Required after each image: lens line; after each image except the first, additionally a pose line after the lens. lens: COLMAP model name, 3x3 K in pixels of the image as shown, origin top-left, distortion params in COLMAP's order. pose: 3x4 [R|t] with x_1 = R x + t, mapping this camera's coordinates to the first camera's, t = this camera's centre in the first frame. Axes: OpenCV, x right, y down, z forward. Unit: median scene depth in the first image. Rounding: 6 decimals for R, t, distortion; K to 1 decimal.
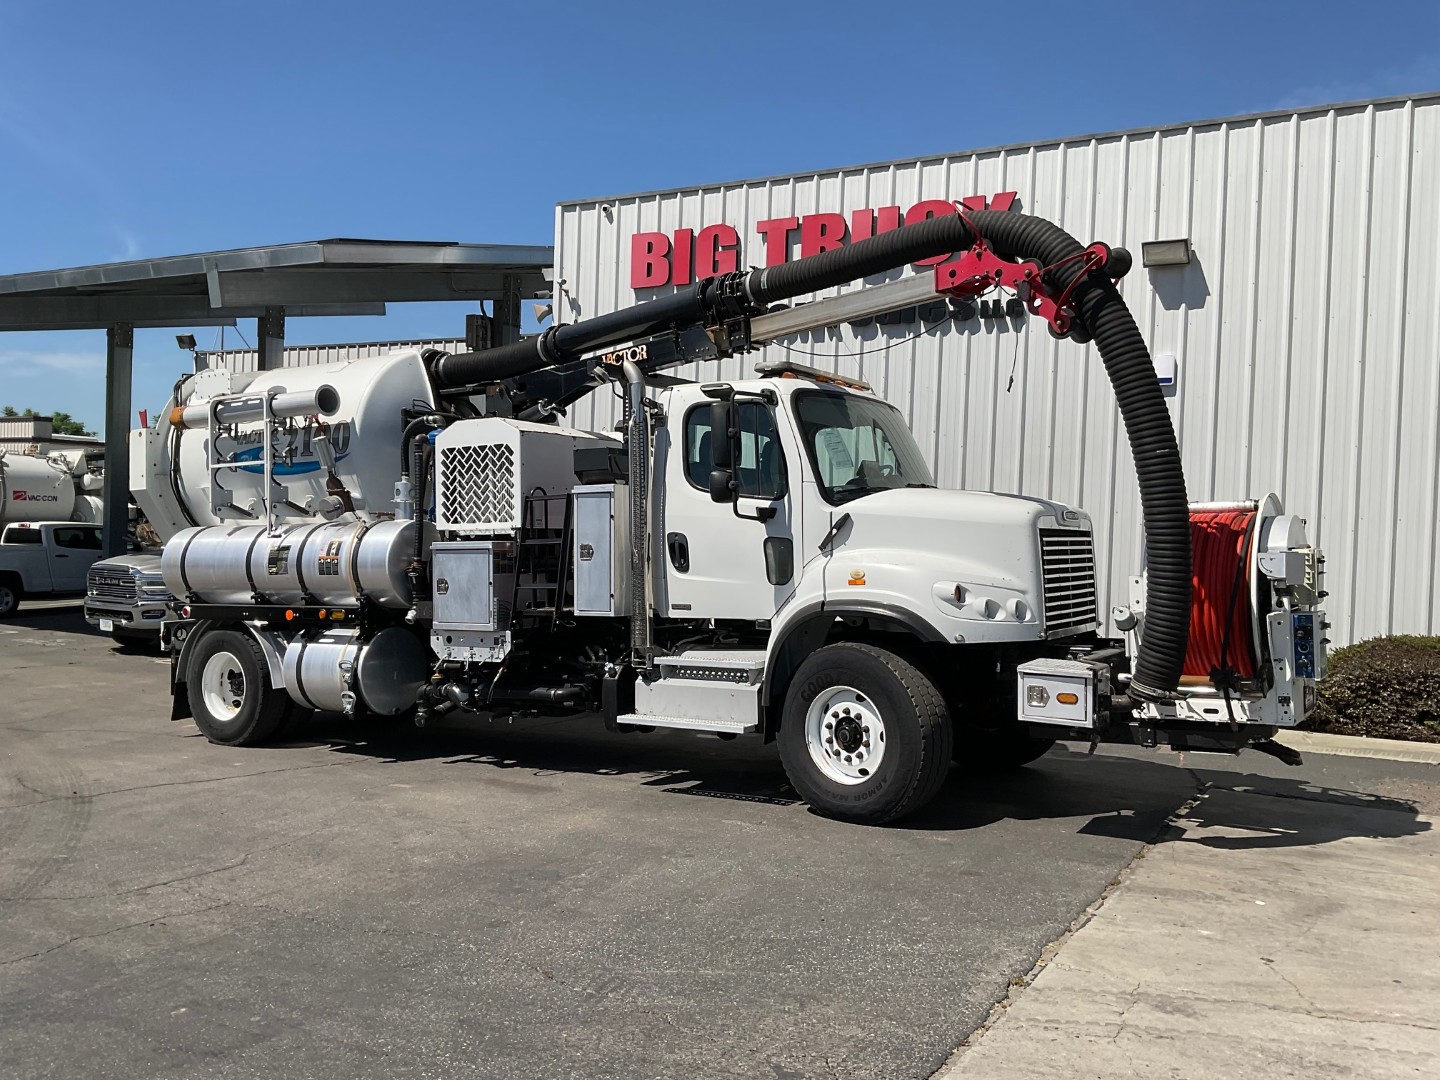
lens RADIAL K [[1166.6, 0, 710.4], [0, 1166.6, 531.3], [0, 0, 1]] dist [0.065923, -0.148454]
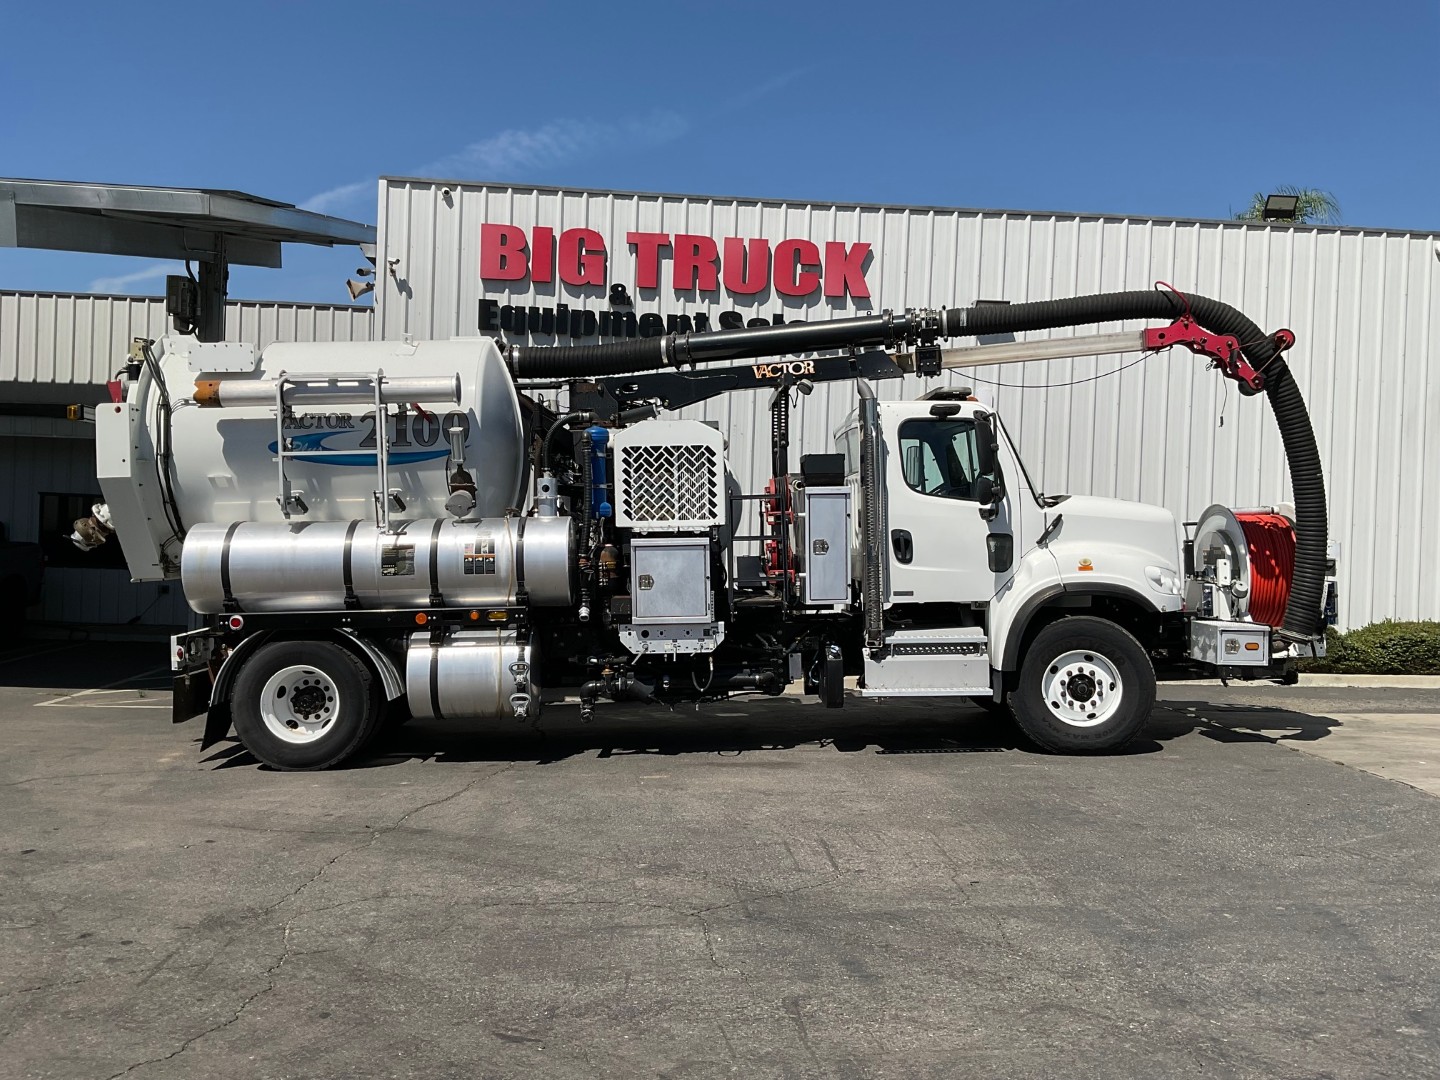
lens RADIAL K [[1166.6, 0, 710.4], [0, 1166.6, 531.3], [0, 0, 1]] dist [0.065923, -0.148454]
pose [[0.846235, -0.004255, 0.532793, -0.744927], [-0.000556, 0.999961, 0.008870, -0.006714], [-0.532809, -0.007802, 0.846199, 0.109556]]
